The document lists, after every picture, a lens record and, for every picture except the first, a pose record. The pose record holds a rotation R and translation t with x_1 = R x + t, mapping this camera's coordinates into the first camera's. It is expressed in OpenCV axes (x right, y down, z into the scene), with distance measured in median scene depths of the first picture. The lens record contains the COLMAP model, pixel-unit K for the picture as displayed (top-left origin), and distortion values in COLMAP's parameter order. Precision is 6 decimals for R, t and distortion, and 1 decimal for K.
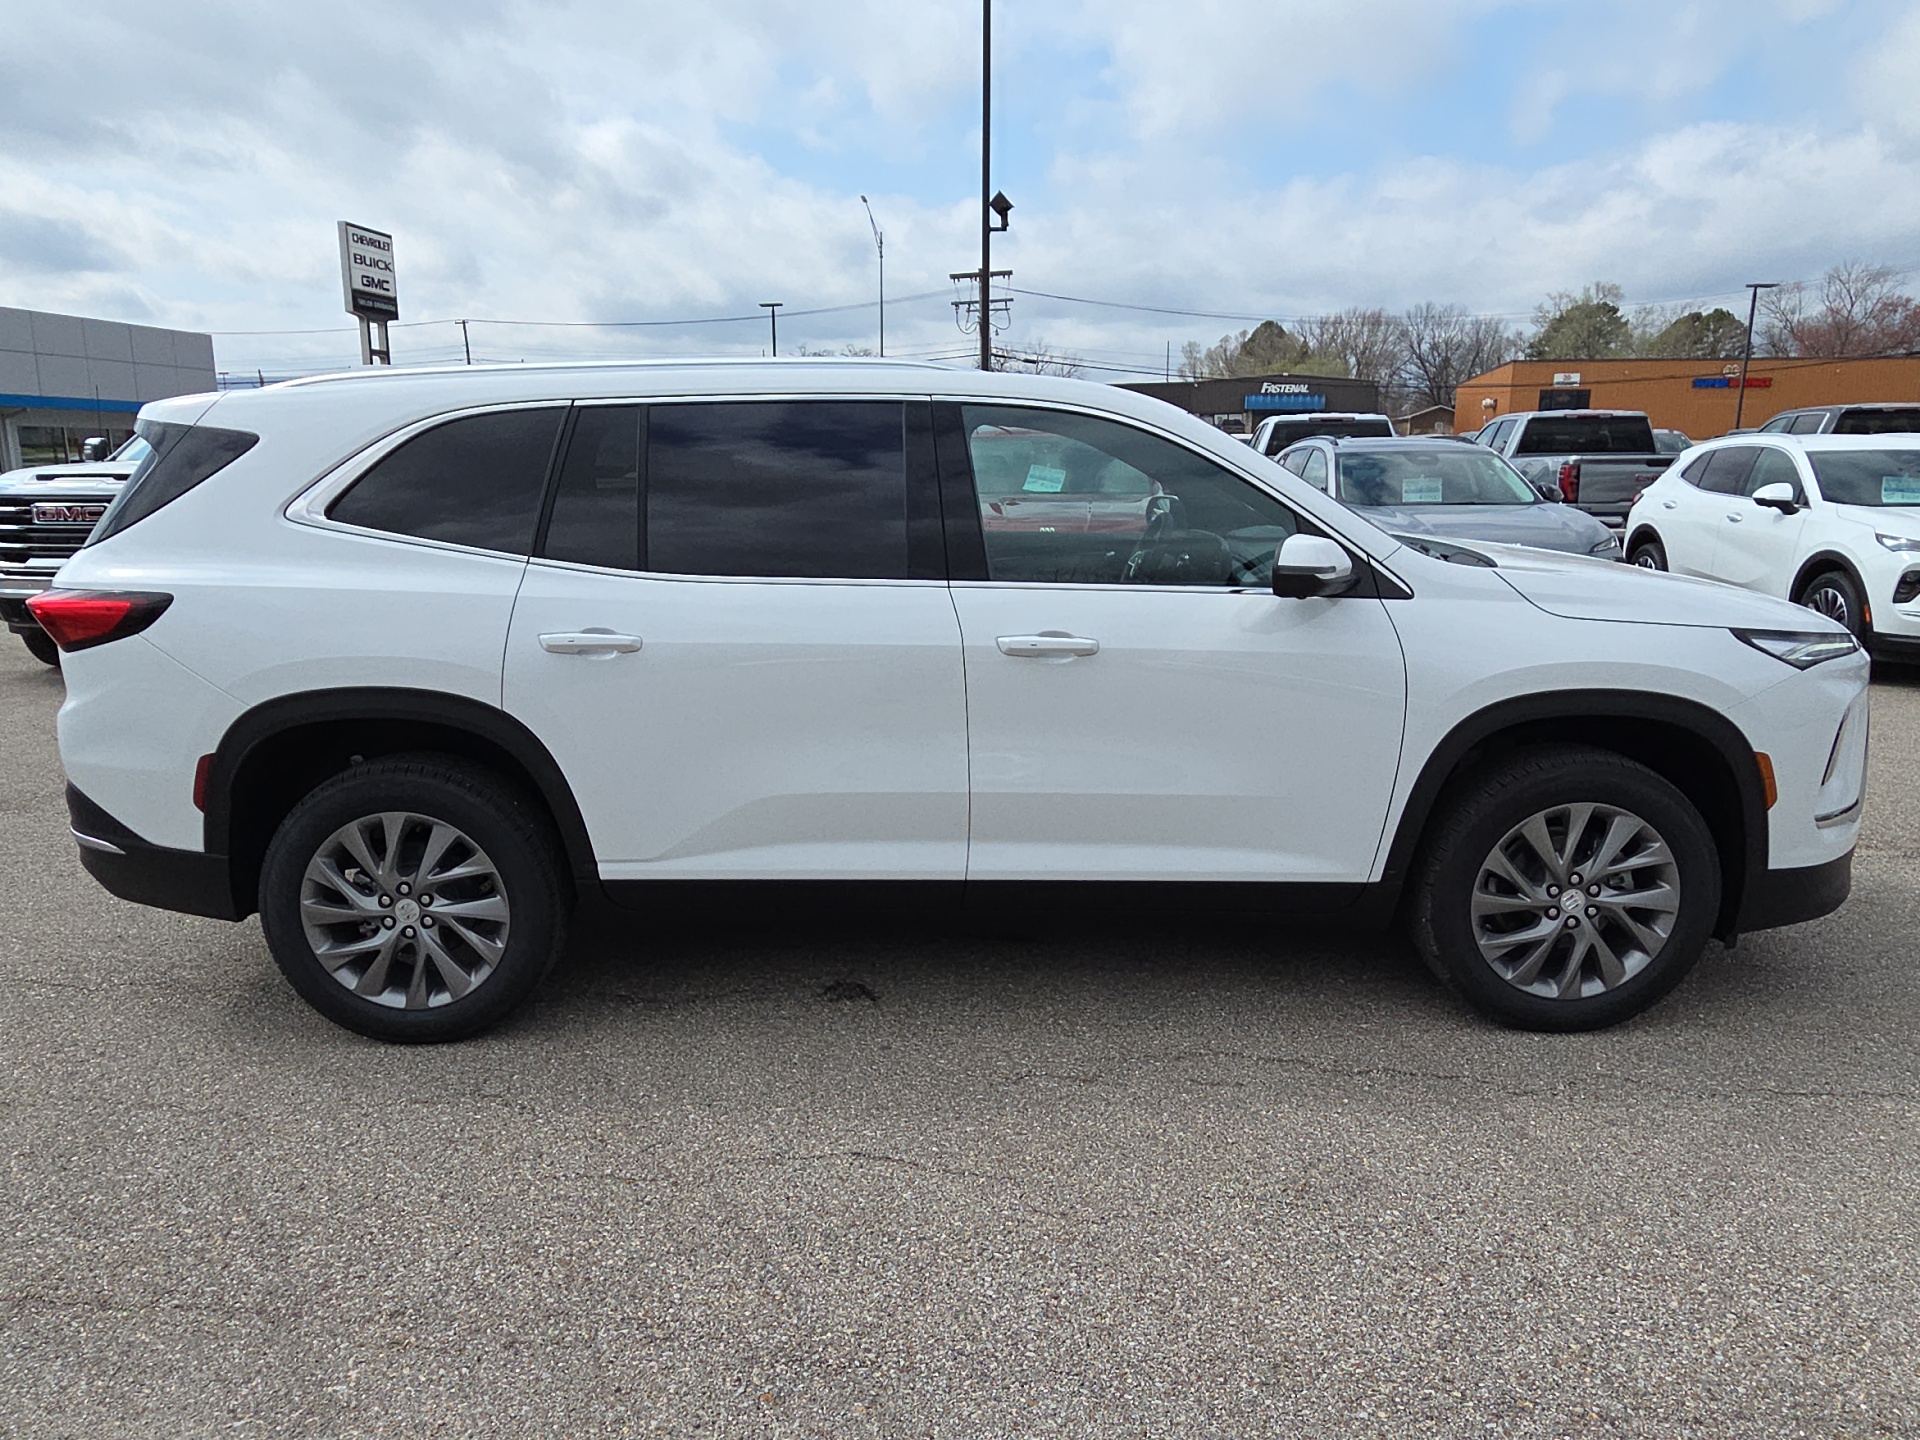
lens RADIAL K [[1328.7, 0, 938.9], [0, 1328.7, 741.4], [0, 0, 1]] dist [0.002887, 0.001973]
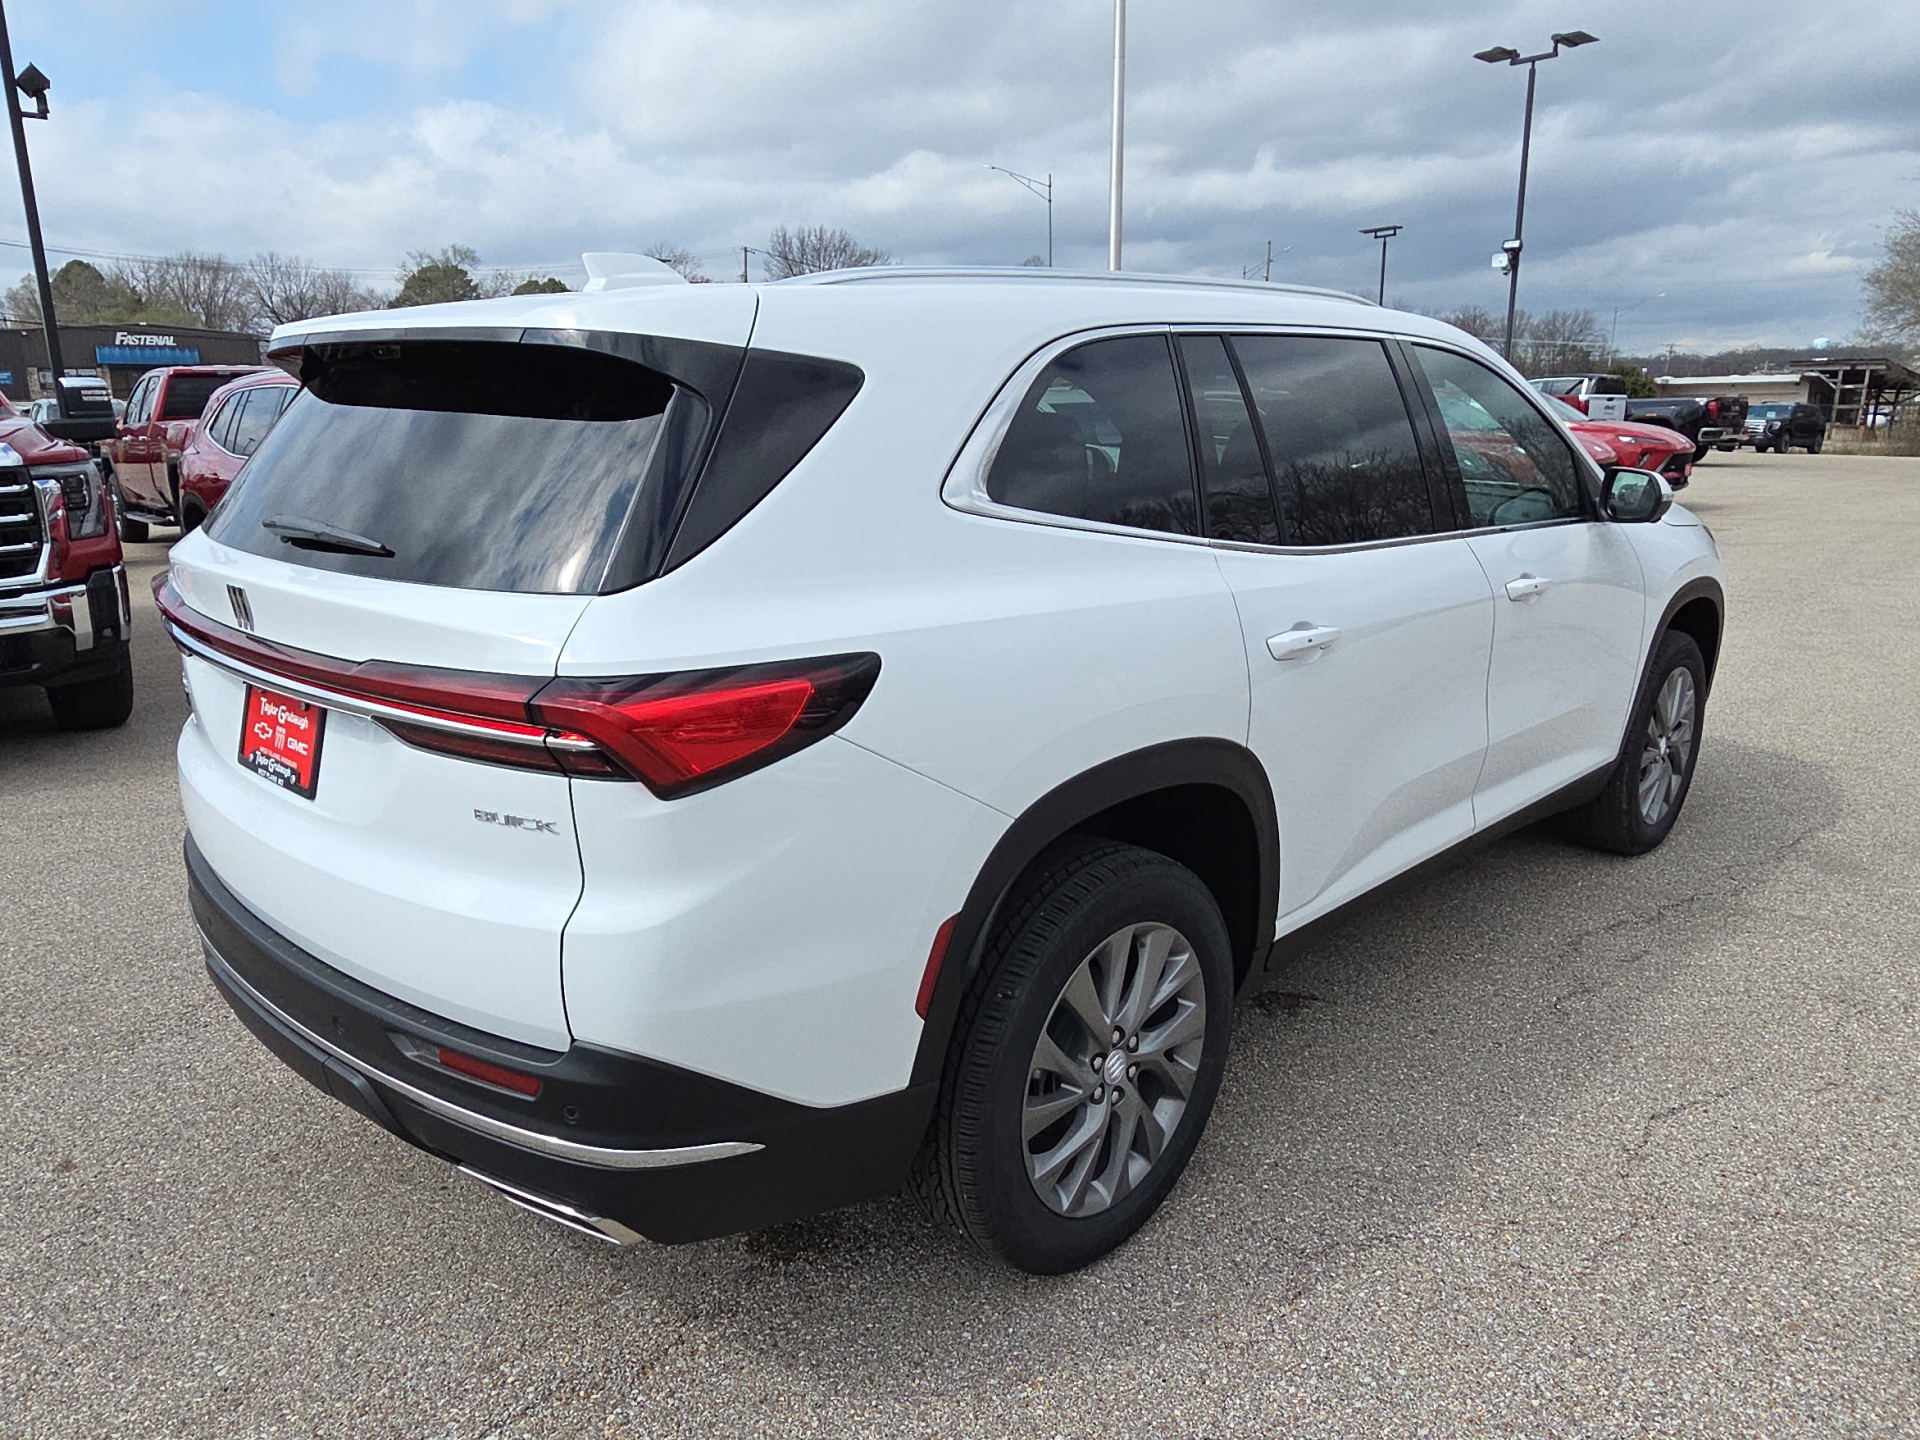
lens RADIAL K [[1328.7, 0, 938.9], [0, 1328.7, 741.4], [0, 0, 1]] dist [0.002887, 0.001973]
pose [[0.700800, -0.178768, 0.690594, -0.900968], [0.158948, 0.982884, 0.093134, -0.115628], [-0.695424, 0.044500, 0.717221, 0.559171]]
